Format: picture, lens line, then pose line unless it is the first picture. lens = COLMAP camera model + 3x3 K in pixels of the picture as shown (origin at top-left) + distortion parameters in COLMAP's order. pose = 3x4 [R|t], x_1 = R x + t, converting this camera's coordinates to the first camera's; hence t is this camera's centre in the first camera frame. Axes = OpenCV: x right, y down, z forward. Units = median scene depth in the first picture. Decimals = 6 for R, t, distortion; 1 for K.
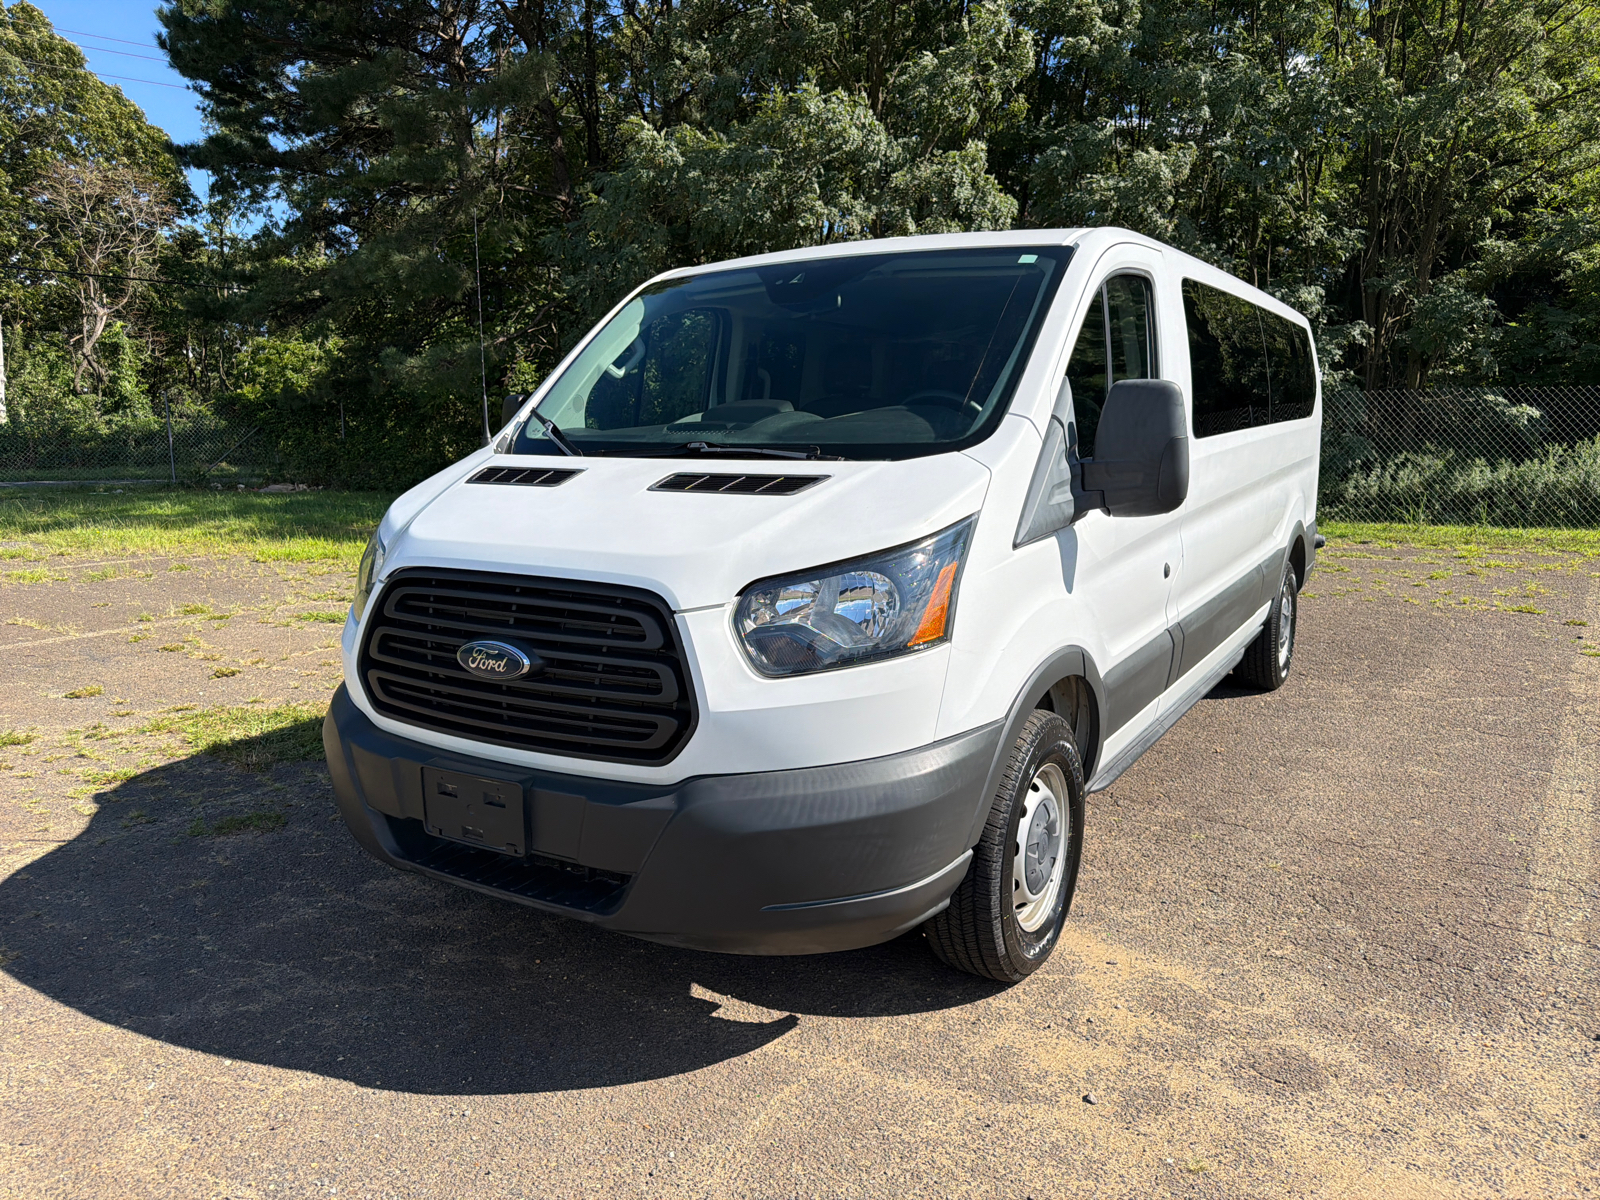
lens RADIAL K [[1113.4, 0, 798.6], [0, 1113.4, 622.8], [0, 0, 1]] dist [-0.005019, 0.001693]
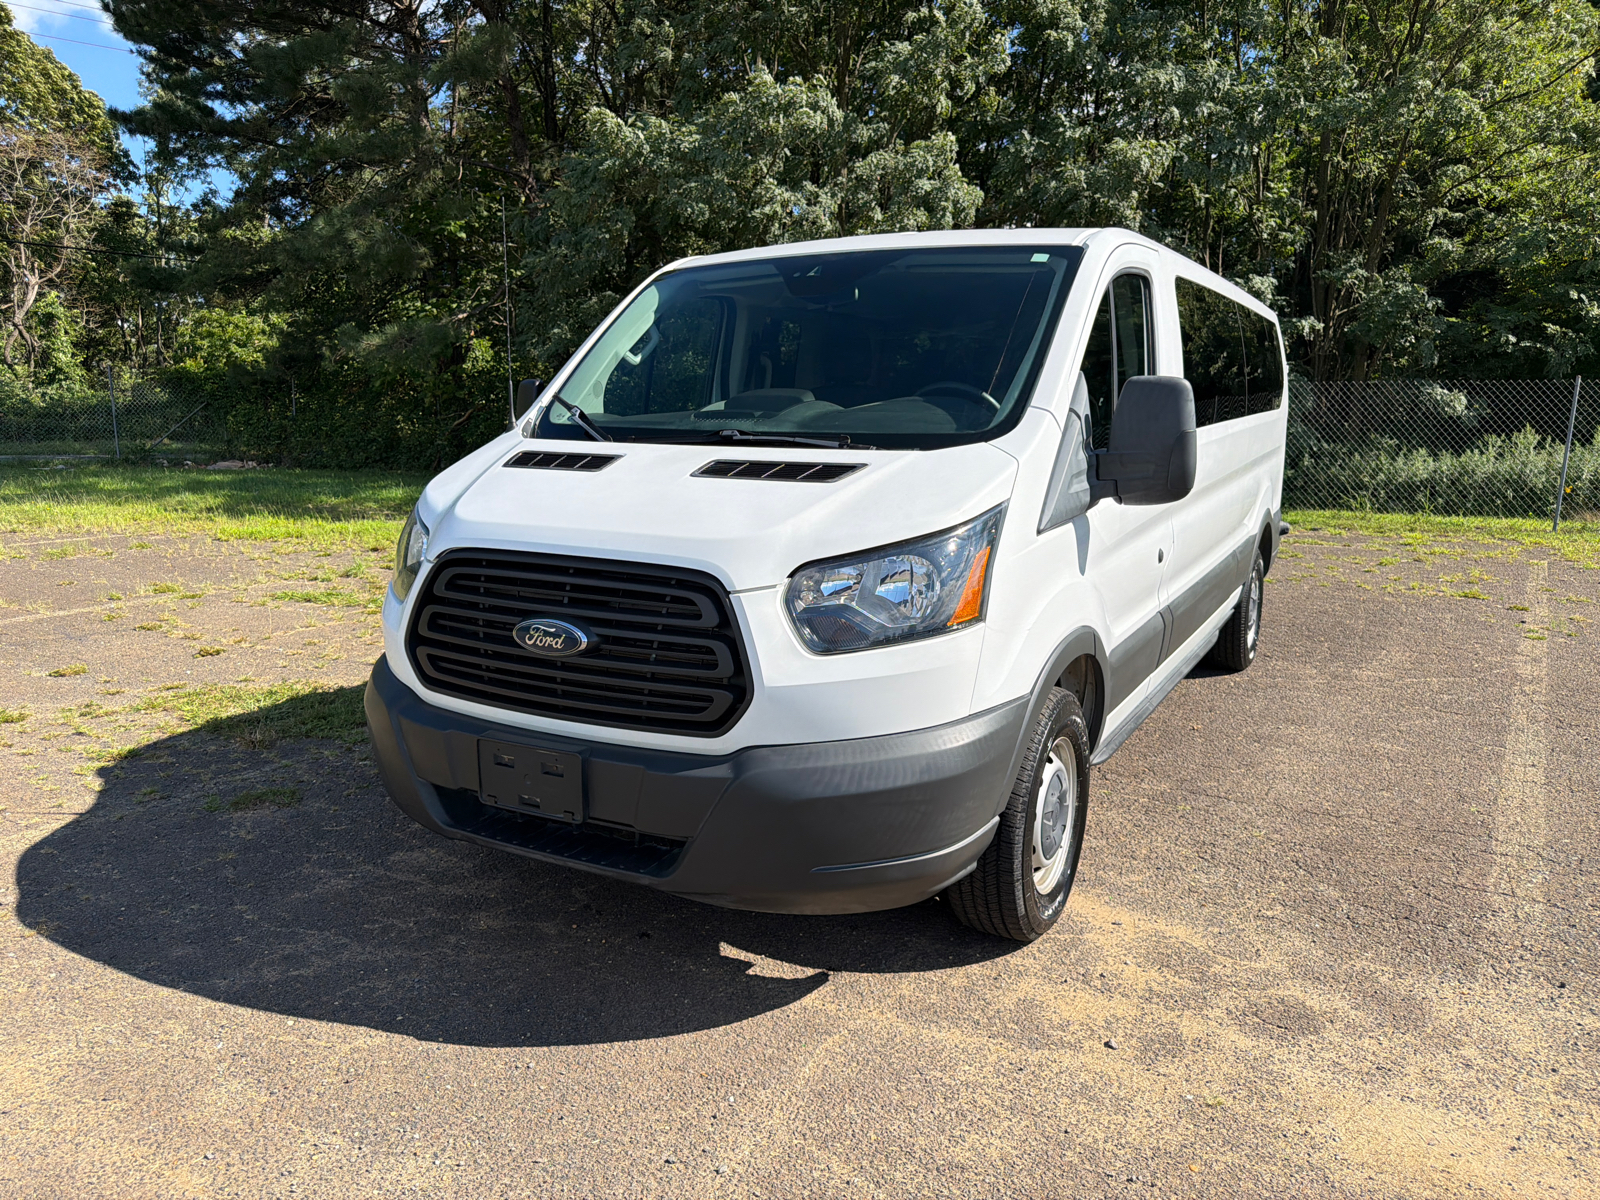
lens RADIAL K [[1113.4, 0, 798.6], [0, 1113.4, 622.8], [0, 0, 1]] dist [-0.005019, 0.001693]
pose [[0.998973, 0.003919, 0.045130, -0.071515], [-0.004635, 0.999865, 0.015776, 0.001793], [-0.045062, -0.015969, 0.998857, -0.046949]]
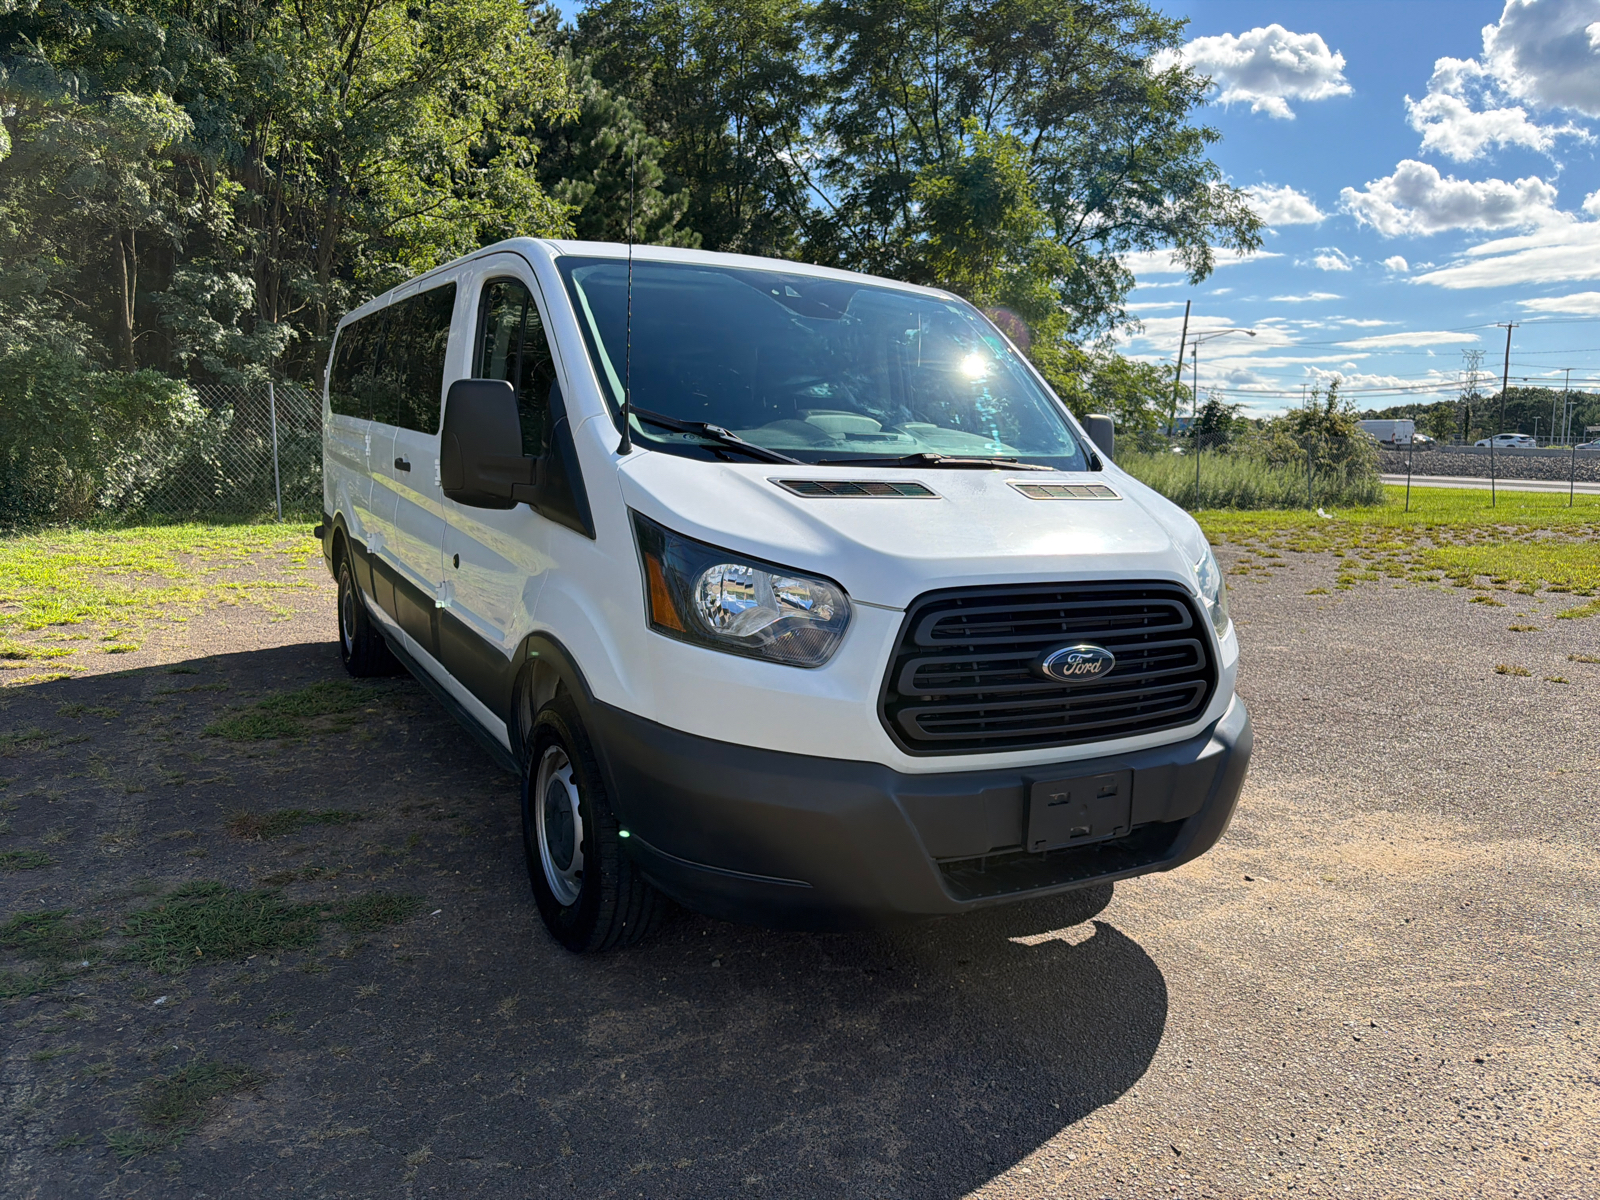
lens RADIAL K [[1164.5, 0, 800.0], [0, 1164.5, 600.0], [0, 0, 1]] dist [0.005671, -0.021028]
pose [[0.494706, -0.109127, 0.862181, -1.102727], [0.108845, 0.992053, 0.063111, -0.102161], [-0.862217, 0.062622, 0.502653, 0.547419]]
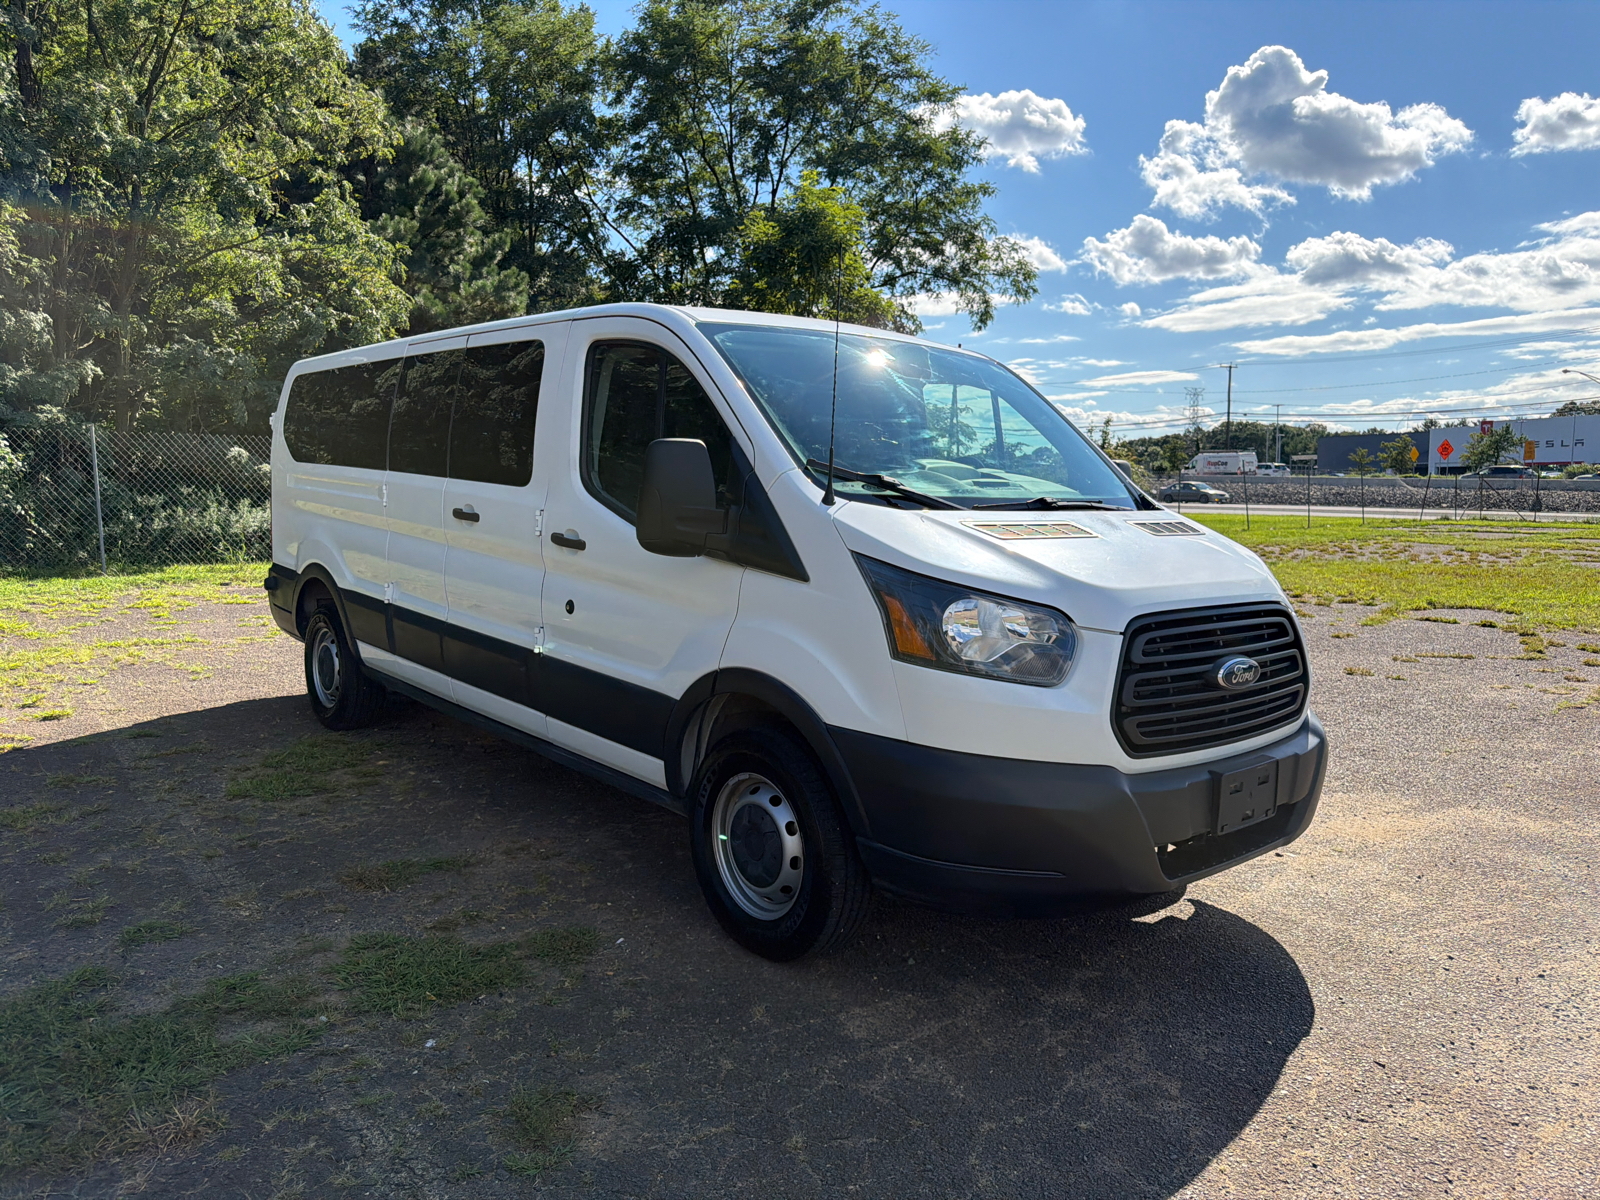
lens RADIAL K [[1156.1, 0, 800.0], [0, 1156.1, 600.0], [0, 0, 1]] dist [0.054304, -0.101195]
pose [[0.313742, -0.097168, 0.944523, -1.360437], [0.133403, 0.989394, 0.057472, -0.155824], [-0.940090, 0.107971, 0.323377, 0.842324]]
